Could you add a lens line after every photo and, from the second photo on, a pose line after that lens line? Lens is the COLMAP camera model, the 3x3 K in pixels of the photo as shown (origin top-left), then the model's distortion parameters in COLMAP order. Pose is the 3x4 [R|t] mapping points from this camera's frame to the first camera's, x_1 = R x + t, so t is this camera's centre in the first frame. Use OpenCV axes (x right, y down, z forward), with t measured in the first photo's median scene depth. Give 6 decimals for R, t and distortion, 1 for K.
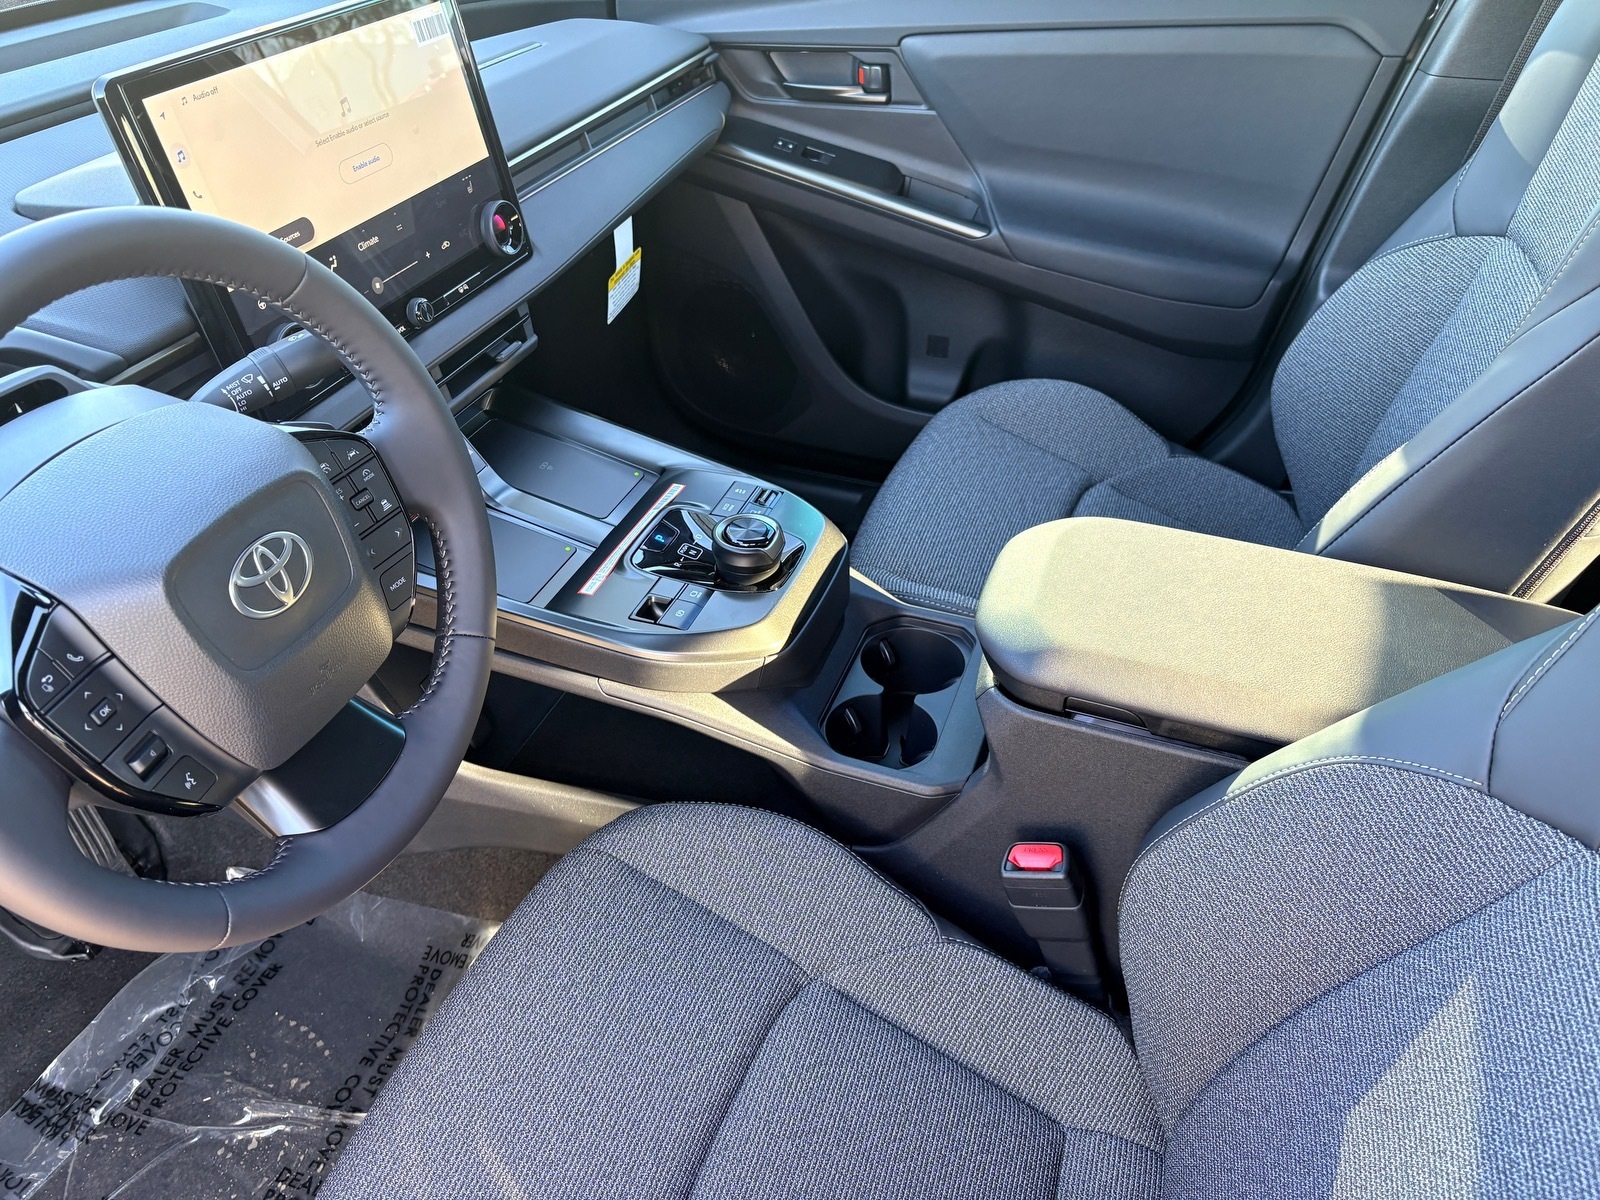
lens RADIAL K [[1214.1, 0, 779.8], [0, 1214.1, 598.6], [0, 0, 1]] dist [0.035836, -0.040276]
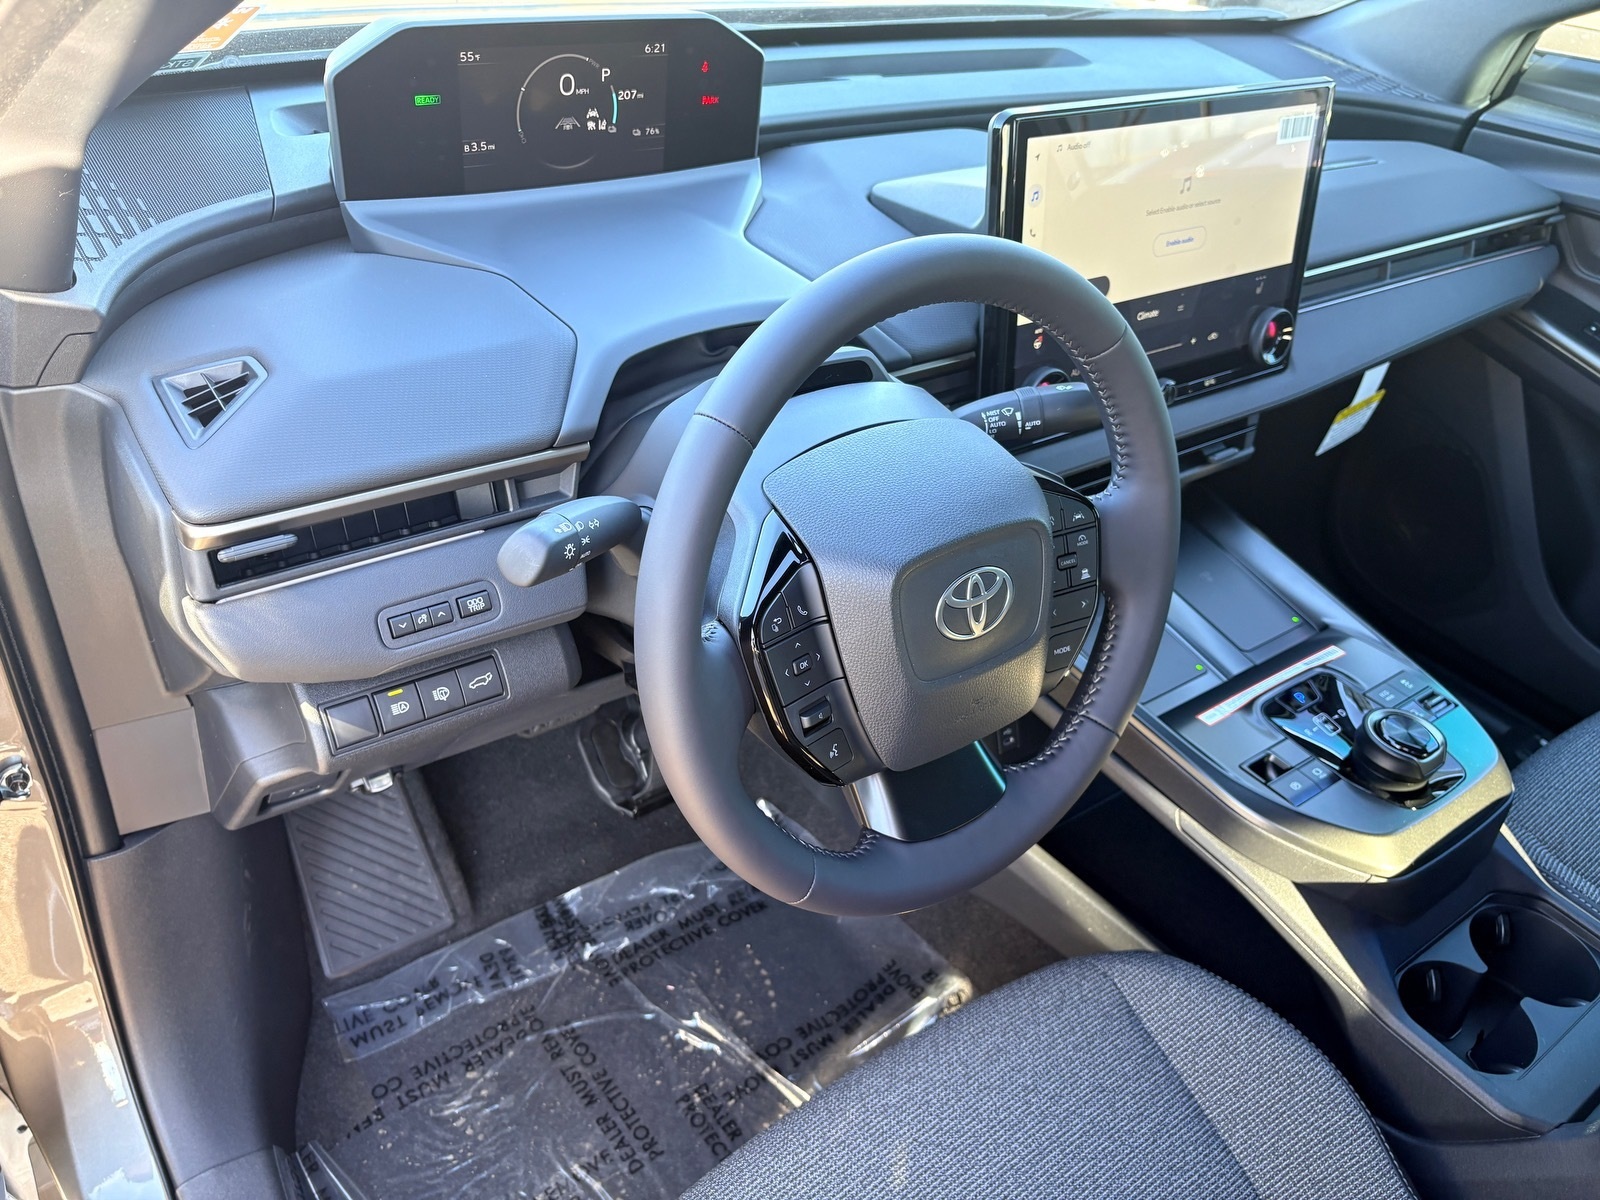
lens RADIAL K [[1214.1, 0, 779.8], [0, 1214.1, 598.6], [0, 0, 1]] dist [0.035836, -0.040276]
pose [[0.827480, 0.390186, -0.403772, -0.088135], [-0.406237, 0.912442, 0.049210, -0.004164], [0.387619, 0.123307, 0.913535, -0.006935]]
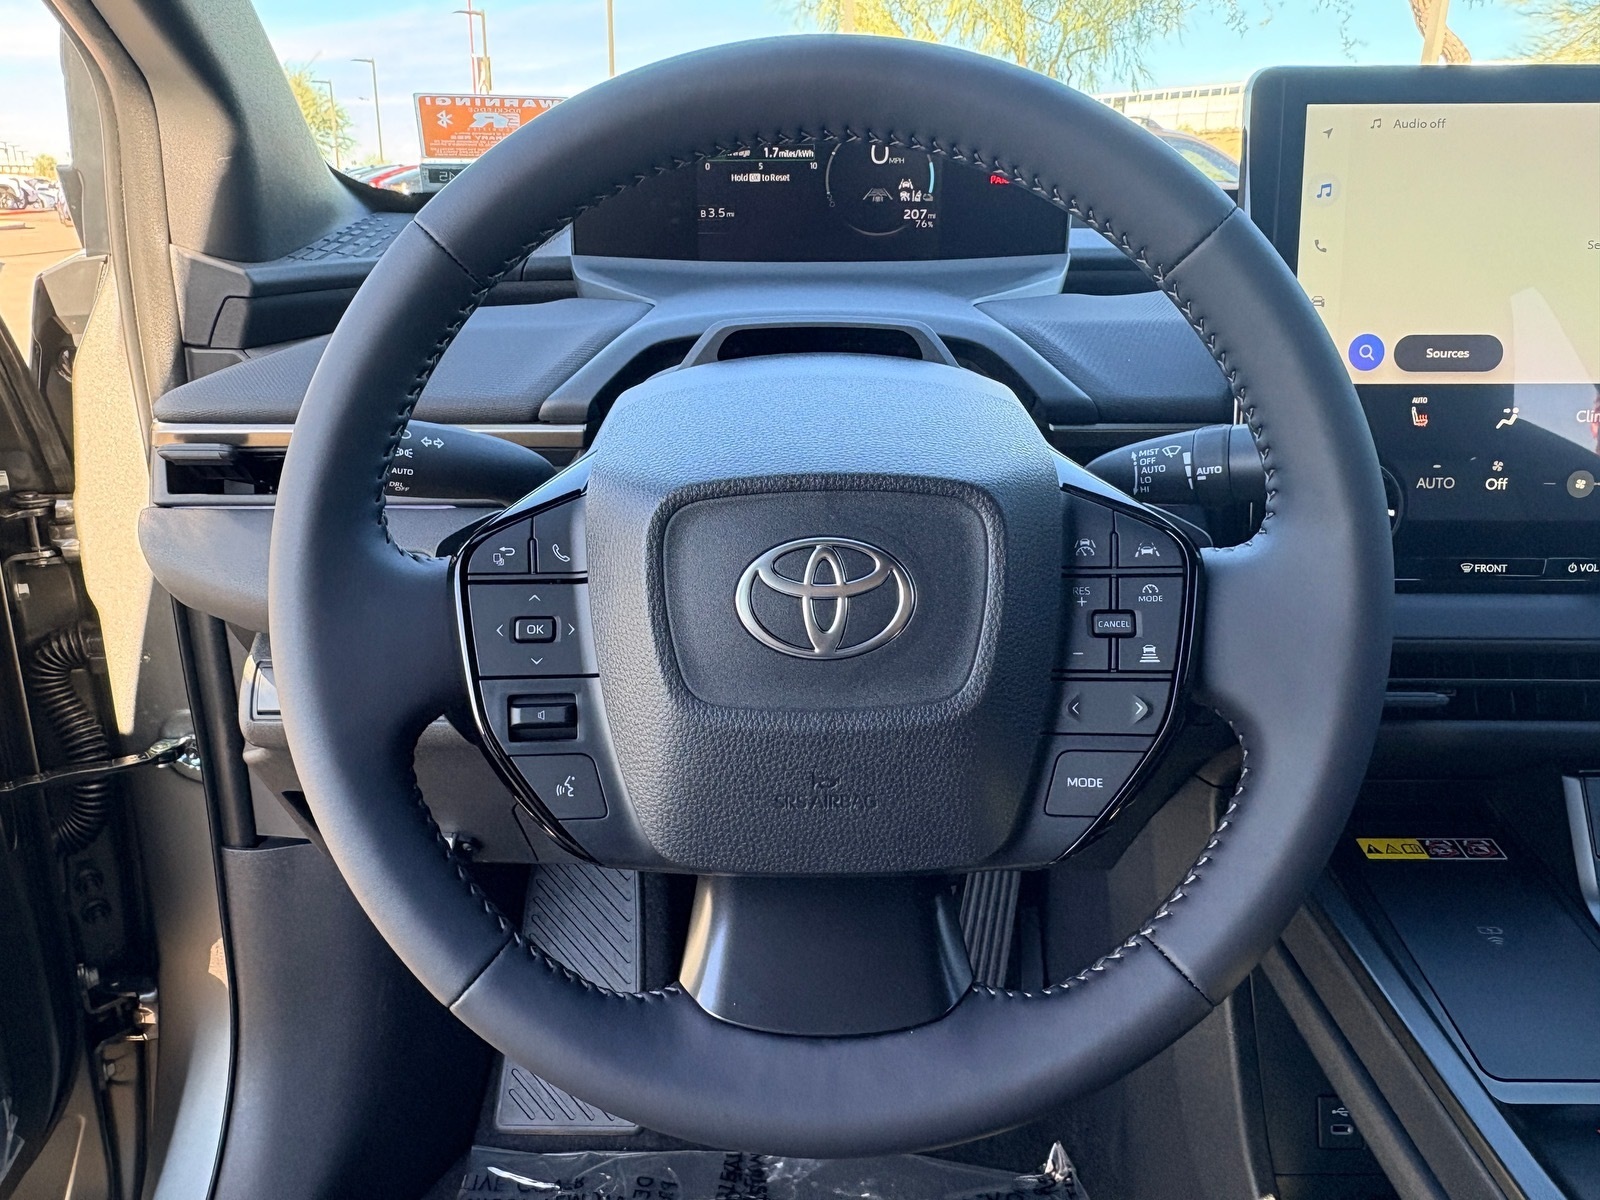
lens RADIAL K [[1160.2, 0, 788.8], [0, 1160.2, 609.0], [0, 0, 1]] dist [0.003566, 0.003298]
pose [[0.341705, 0.312279, -0.886408, 0.062357], [-0.556699, 0.827156, 0.076801, -0.032003], [0.757182, 0.467219, 0.456489, 0.461377]]
